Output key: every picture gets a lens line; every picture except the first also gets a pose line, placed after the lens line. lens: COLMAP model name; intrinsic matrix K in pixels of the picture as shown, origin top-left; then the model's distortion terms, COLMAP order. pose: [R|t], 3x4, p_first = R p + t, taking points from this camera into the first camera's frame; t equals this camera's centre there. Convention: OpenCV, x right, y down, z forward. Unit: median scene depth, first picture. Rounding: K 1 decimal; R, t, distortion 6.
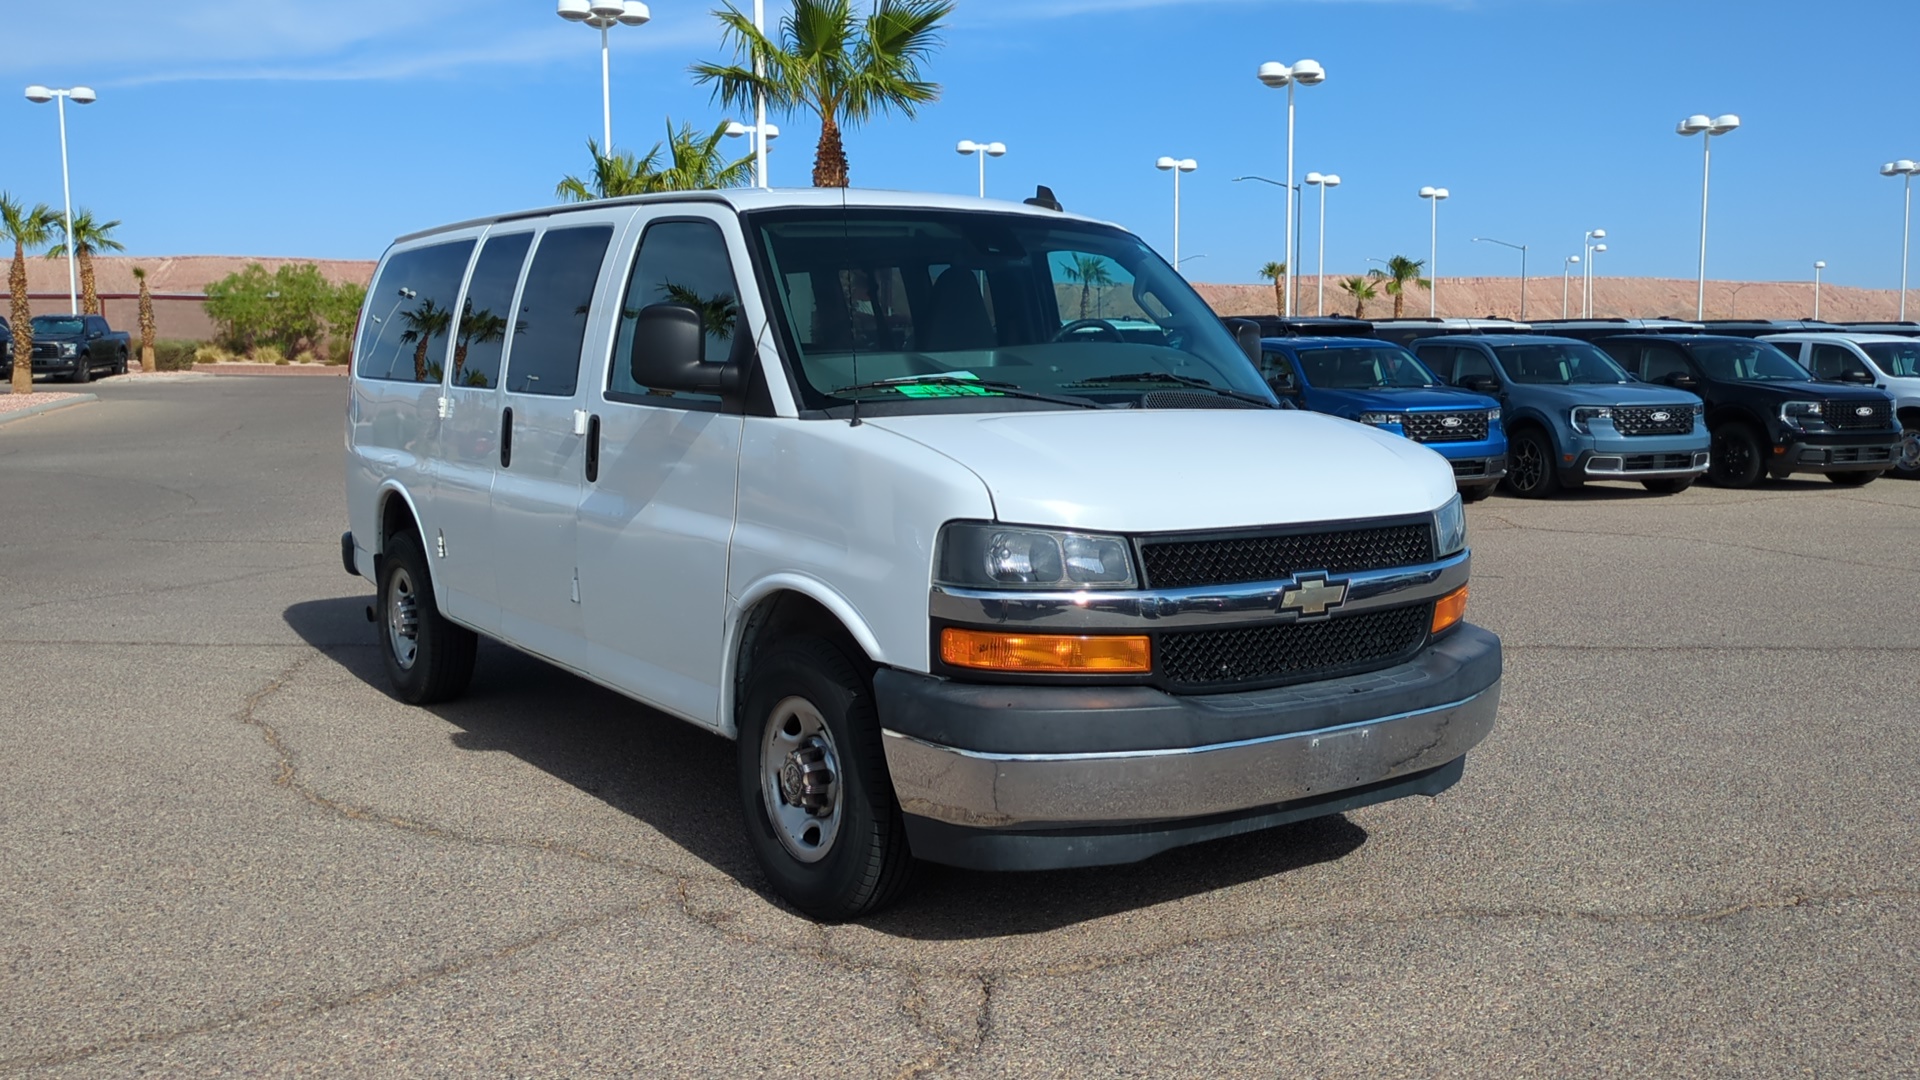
lens RADIAL K [[1639.5, 0, 967.8], [0, 1639.5, 538.7], [0, 0, 1]] dist [0.059105, -0.071507]
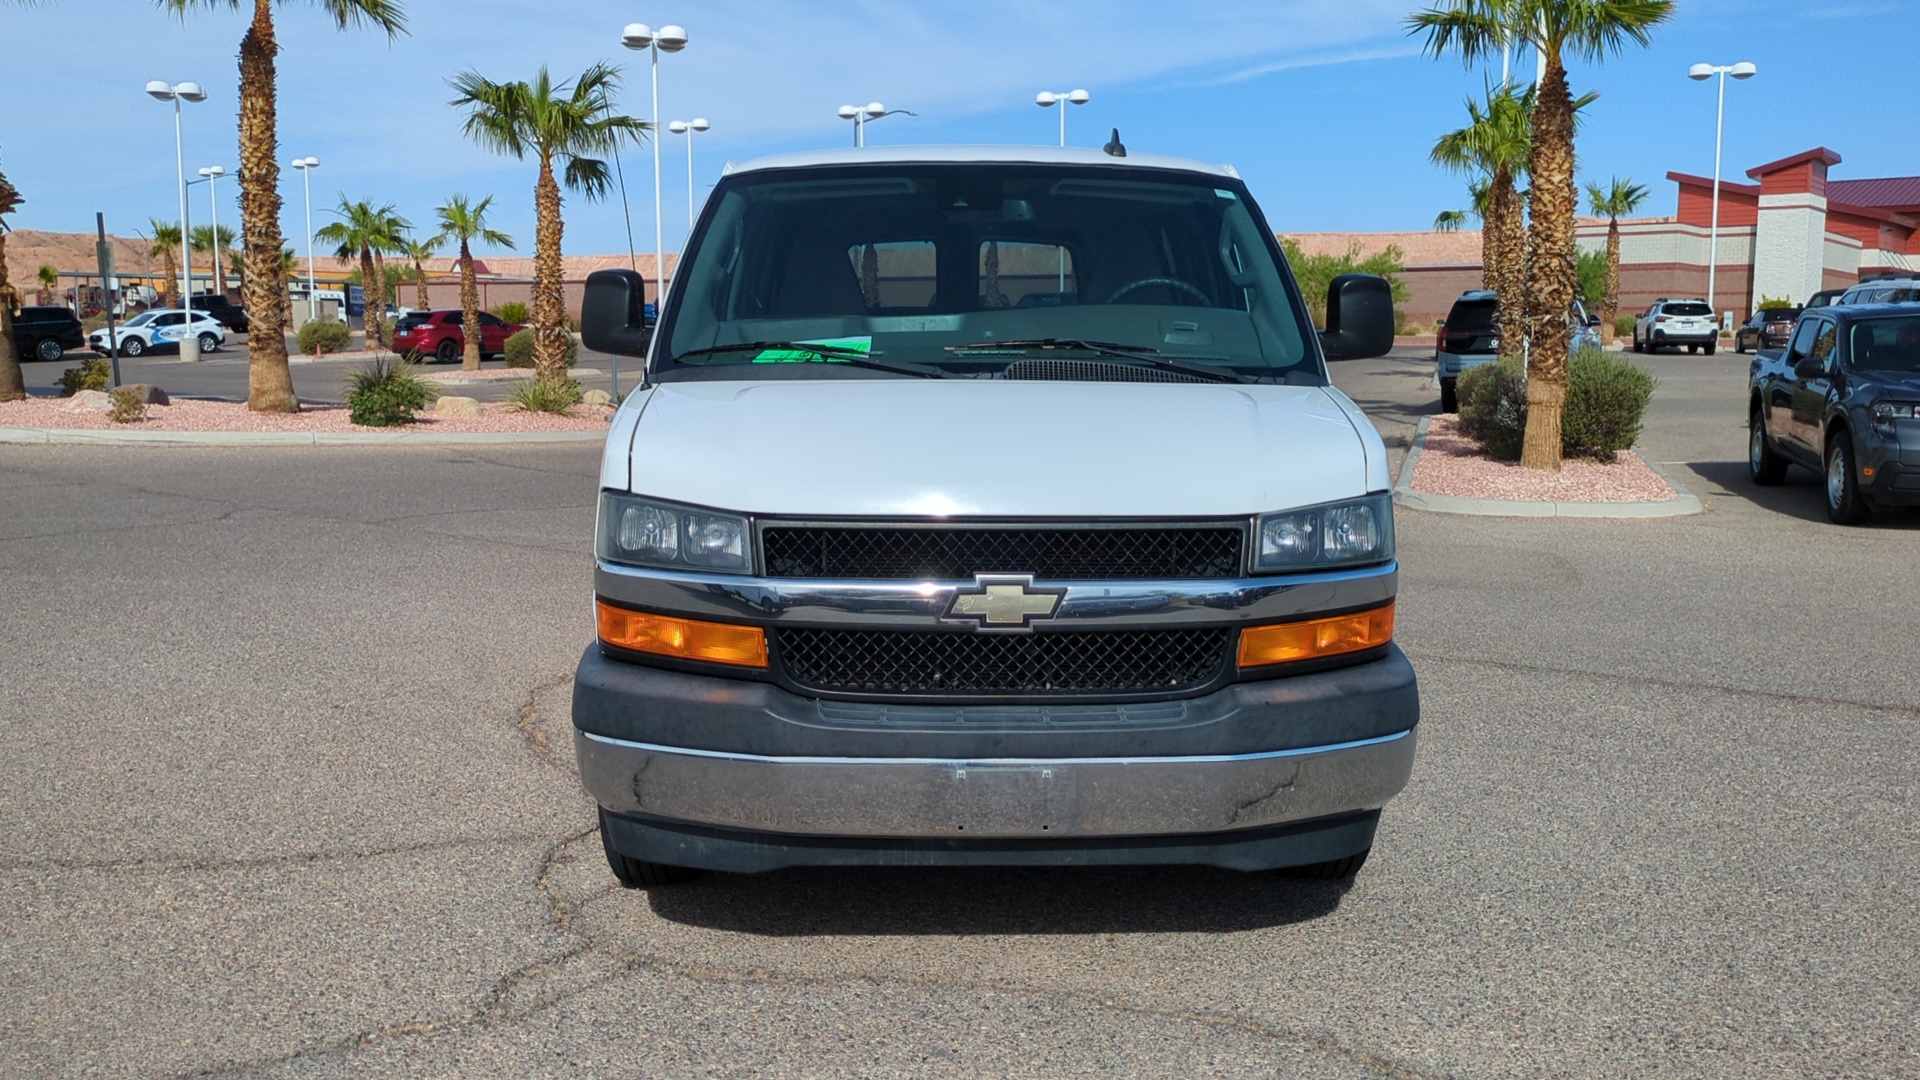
lens RADIAL K [[1639.5, 0, 973.8], [0, 1639.5, 544.3], [0, 0, 1]] dist [0.059105, -0.071507]
pose [[0.830863, 0.071671, -0.551843, 0.653418], [-0.059771, 0.997428, 0.039549, -0.027669], [0.553258, 0.000124, 0.833010, 0.286233]]
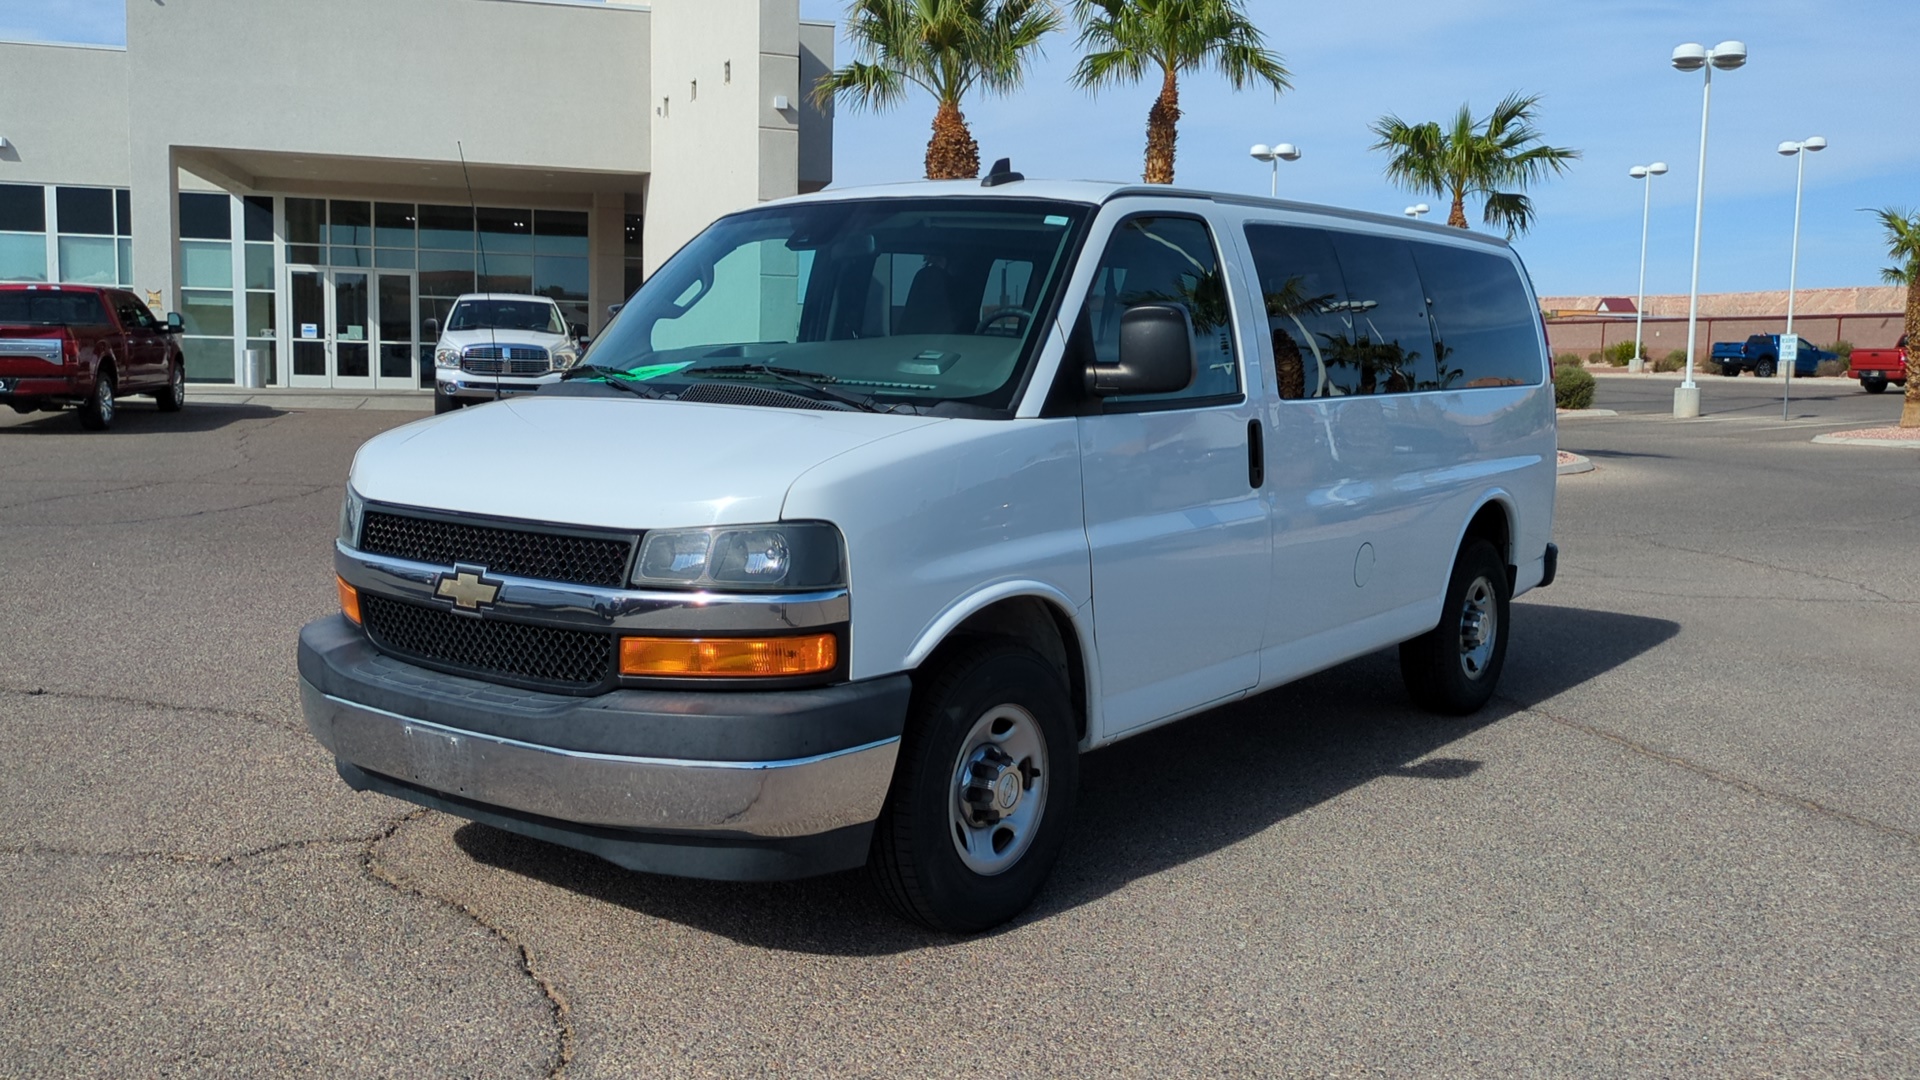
lens RADIAL K [[1639.5, 0, 955.7], [0, 1639.5, 535.3], [0, 0, 1]] dist [0.059105, -0.071507]
pose [[0.303248, 0.103405, -0.947284, 1.201320], [-0.114934, 0.990807, 0.071362, -0.098278], [0.945955, 0.087235, 0.312345, 0.956892]]
